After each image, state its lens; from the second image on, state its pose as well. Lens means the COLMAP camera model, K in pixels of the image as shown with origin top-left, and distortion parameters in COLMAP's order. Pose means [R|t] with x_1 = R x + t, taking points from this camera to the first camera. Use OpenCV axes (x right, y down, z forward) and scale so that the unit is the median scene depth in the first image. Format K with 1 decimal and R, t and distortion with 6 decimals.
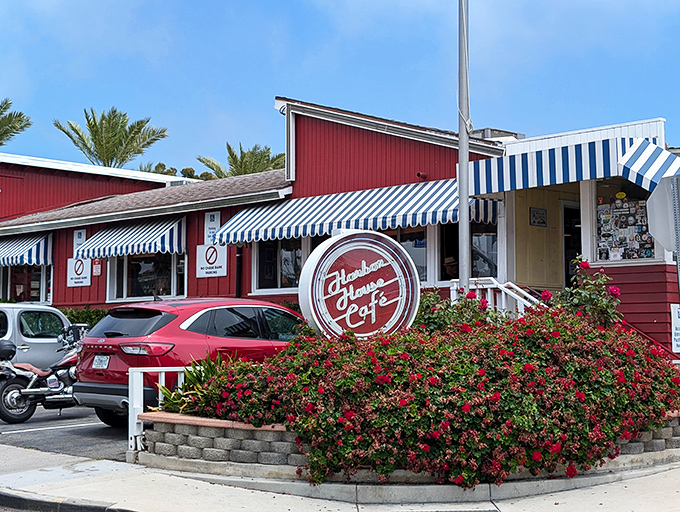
lens RADIAL K [[1114.9, 0, 340.2], [0, 1114.9, 255.1], [0, 0, 1]] dist [-0.012438, 0.000000]
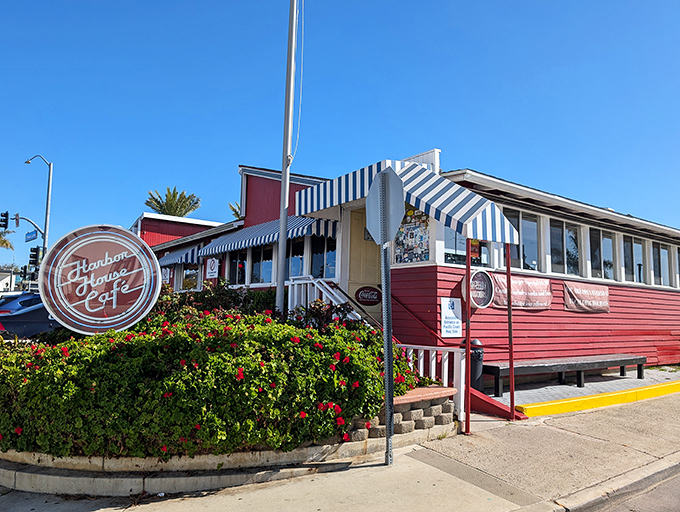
lens RADIAL K [[512.3, 0, 339.4], [0, 512.3, 257.9], [0, 0, 1]] dist [0.000808, -0.000294]
pose [[0.992801, 0.008007, -0.119504, 0.311325], [-0.012161, 0.999345, -0.034070, 0.025426], [0.119153, 0.035278, 0.992249, 0.518617]]
